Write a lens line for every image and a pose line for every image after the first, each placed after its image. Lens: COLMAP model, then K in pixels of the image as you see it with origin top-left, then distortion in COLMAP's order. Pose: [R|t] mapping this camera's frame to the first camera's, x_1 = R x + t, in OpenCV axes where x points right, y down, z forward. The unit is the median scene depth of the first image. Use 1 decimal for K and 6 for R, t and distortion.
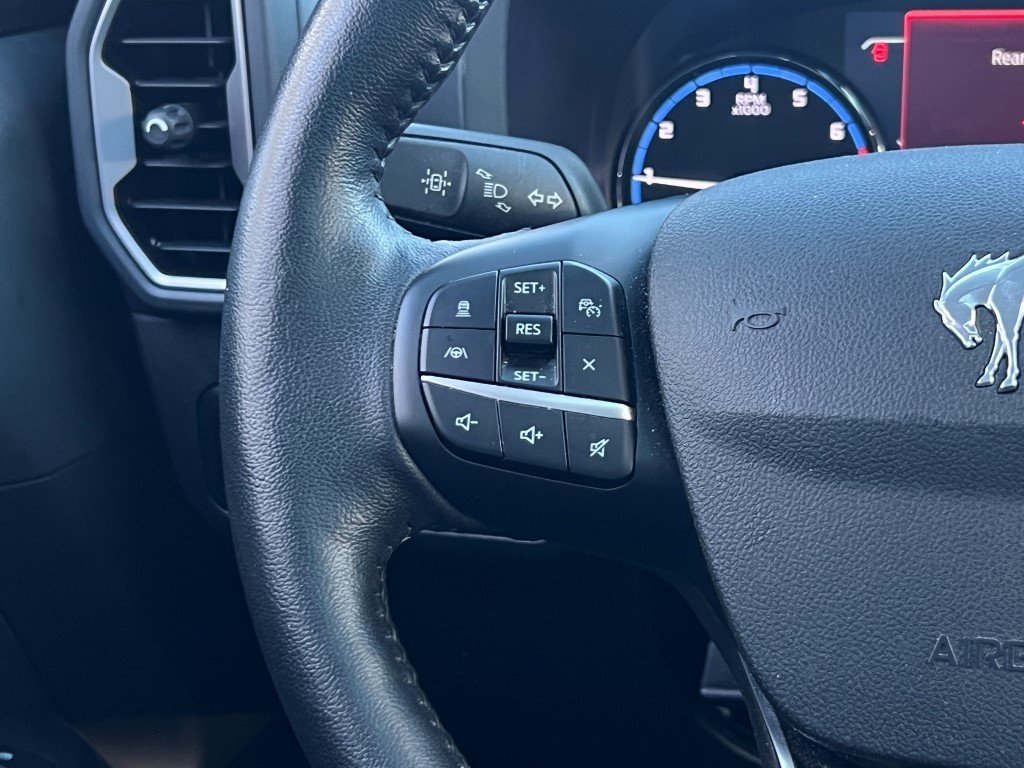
lens RADIAL K [[1803.3, 0, 539.1], [0, 1803.3, 313.4], [0, 0, 1]] dist [0.113350, 0.000000]
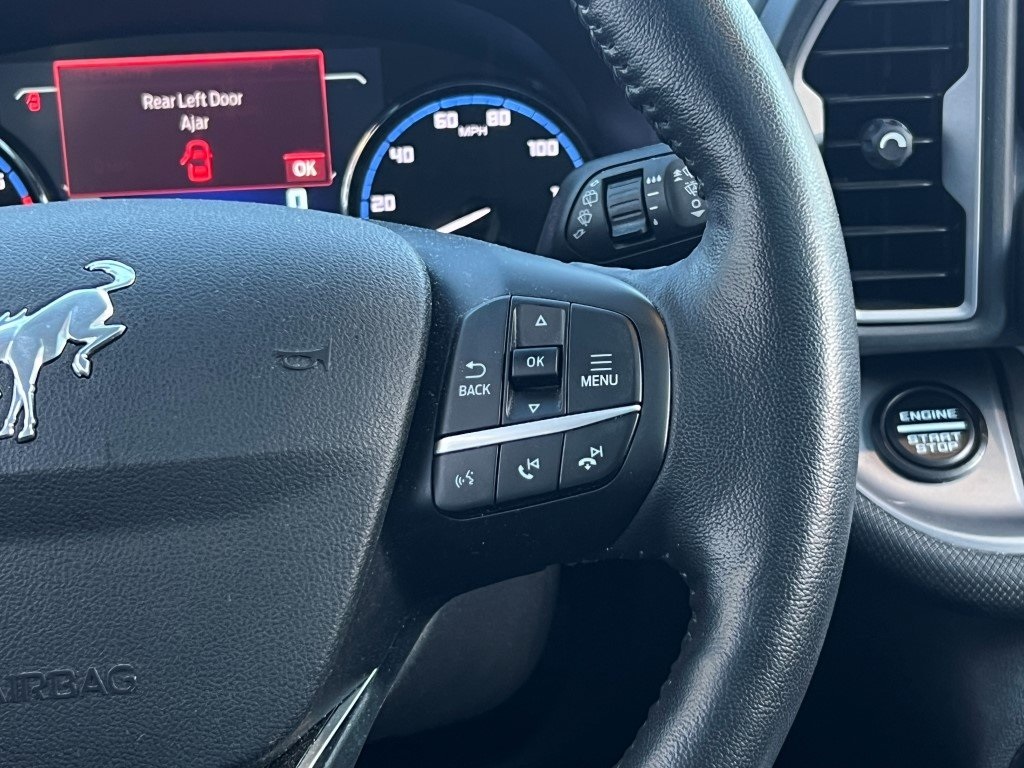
lens RADIAL K [[1803.3, 0, 530.6], [0, 1803.3, 370.9], [0, 0, 1]] dist [0.113350, 0.000000]
pose [[0.945848, -0.099014, 0.309139, 0.173979], [0.092107, 0.995065, 0.036898, -0.008101], [-0.311267, -0.006426, 0.950301, -0.085877]]
